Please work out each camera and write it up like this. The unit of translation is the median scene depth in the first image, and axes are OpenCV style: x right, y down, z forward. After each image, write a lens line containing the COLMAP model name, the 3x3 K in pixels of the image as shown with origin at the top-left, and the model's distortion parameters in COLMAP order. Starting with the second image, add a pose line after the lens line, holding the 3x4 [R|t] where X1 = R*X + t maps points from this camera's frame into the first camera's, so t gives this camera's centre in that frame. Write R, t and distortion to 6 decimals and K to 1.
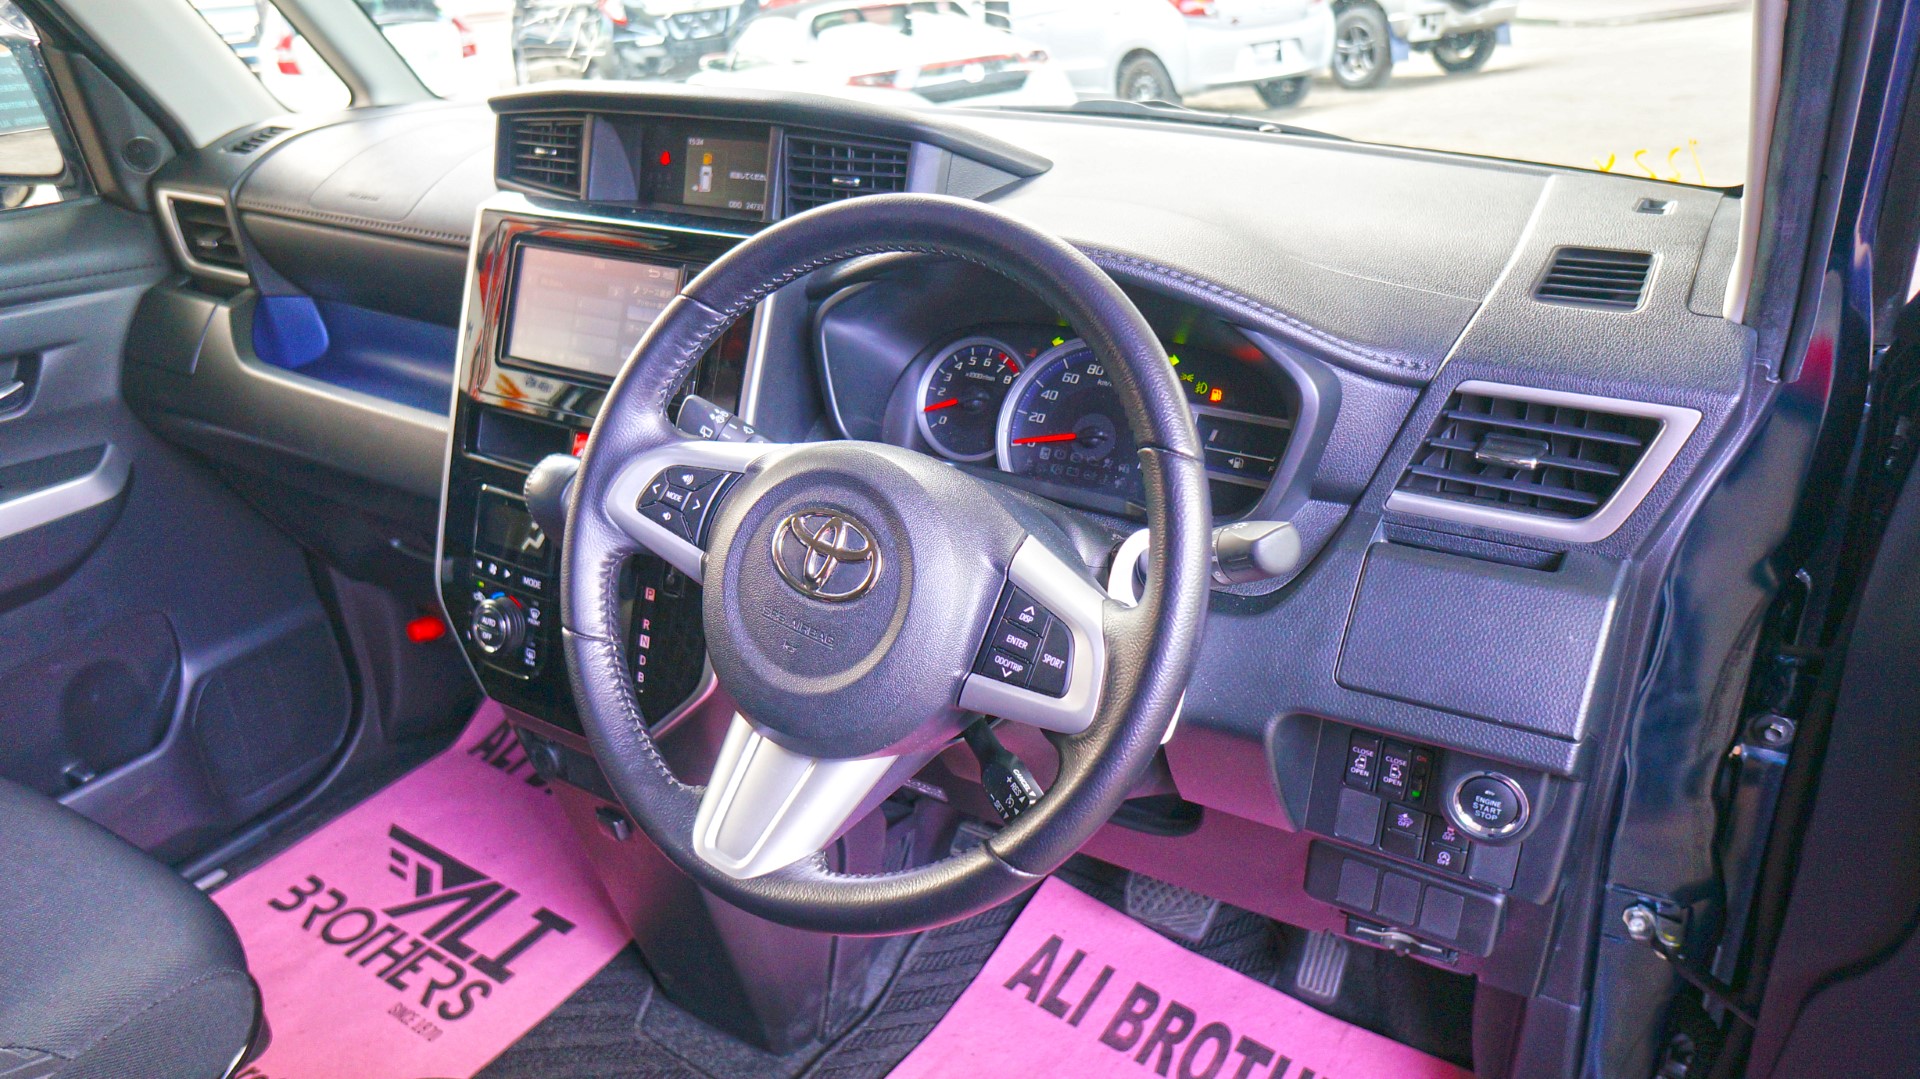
lens RADIAL K [[1323.6, 0, 948.4], [0, 1323.6, 542.3], [0, 0, 1]] dist [-0.061542, 0.080450]
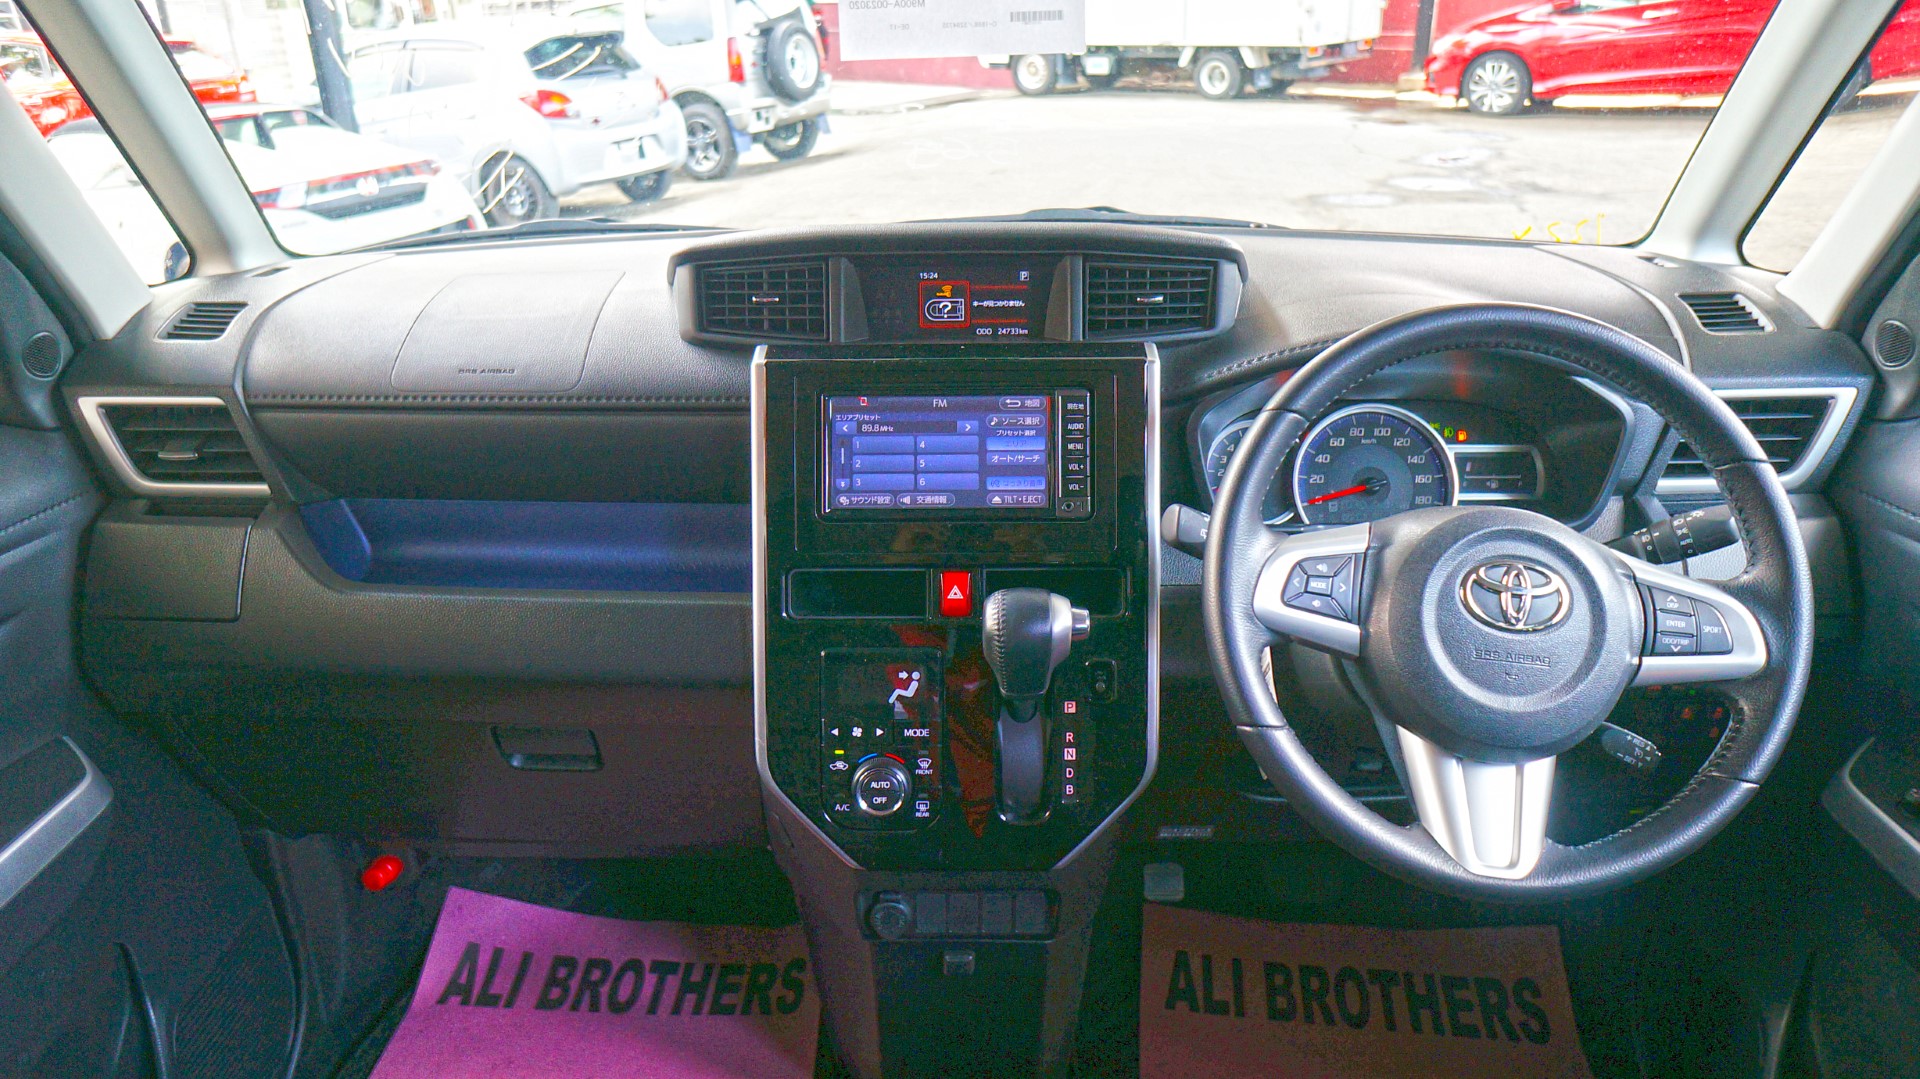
lens RADIAL K [[1323.6, 0, 948.4], [0, 1323.6, 542.3], [0, 0, 1]] dist [-0.061542, 0.080450]
pose [[0.851103, -0.184364, 0.491562, -0.554799], [0.214670, 0.976672, -0.005377, -0.071178], [-0.479103, 0.110100, 0.870826, 0.090594]]
